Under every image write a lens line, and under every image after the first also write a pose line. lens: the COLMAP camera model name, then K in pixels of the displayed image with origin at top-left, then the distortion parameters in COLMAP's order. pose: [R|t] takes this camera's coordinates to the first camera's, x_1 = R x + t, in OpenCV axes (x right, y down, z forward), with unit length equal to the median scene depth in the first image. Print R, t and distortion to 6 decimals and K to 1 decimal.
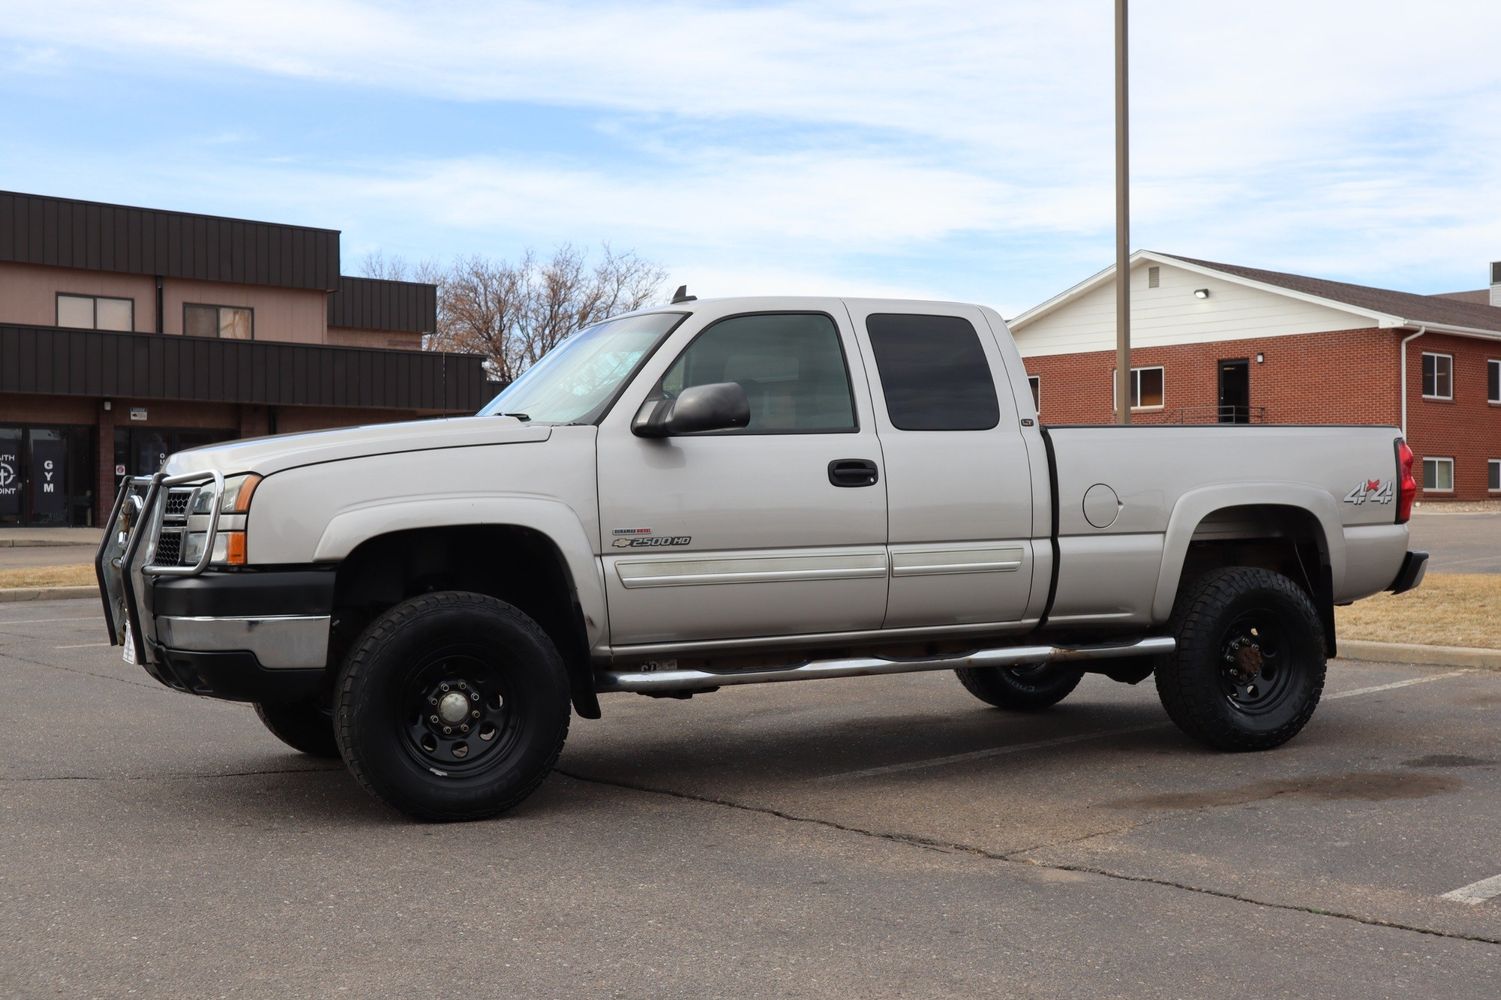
lens RADIAL K [[1782.8, 0, 750.5], [0, 1782.8, 500.0], [0, 0, 1]] dist [0.013725, 0.023475]
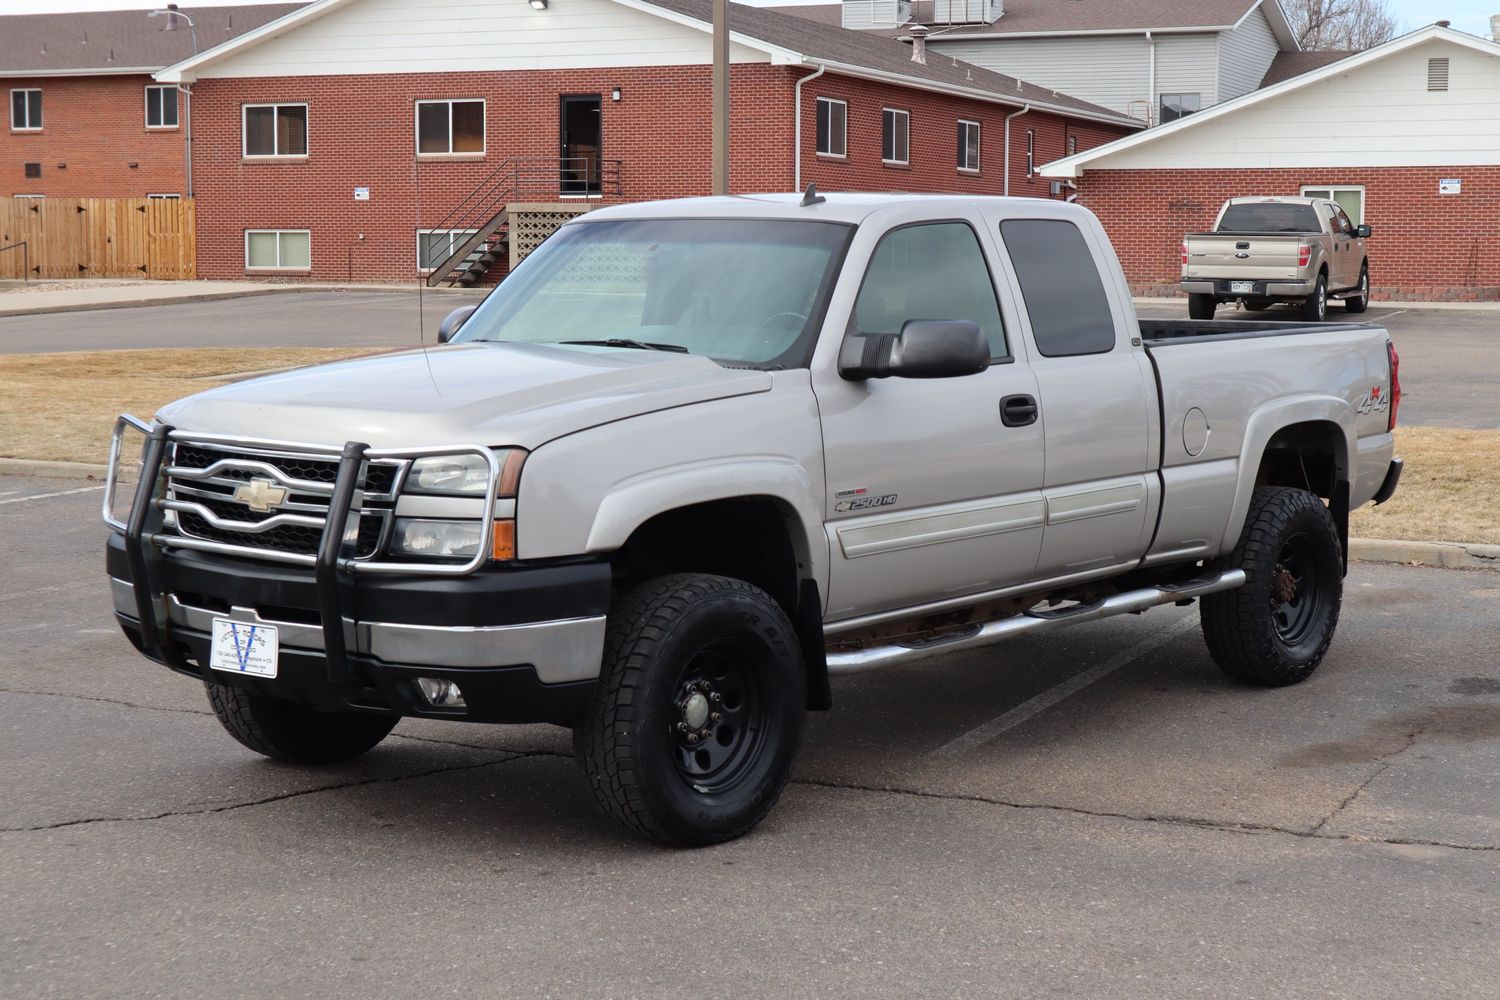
lens RADIAL K [[2602.1, 0, 729.0], [0, 2602.1, 498.9], [0, 0, 1]] dist [-0.066222, -0.047489]
pose [[0.903427, -0.032408, 0.427515, -0.583037], [-0.013444, 0.994507, 0.103800, -0.096625], [-0.428531, -0.099524, 0.898029, -0.091366]]
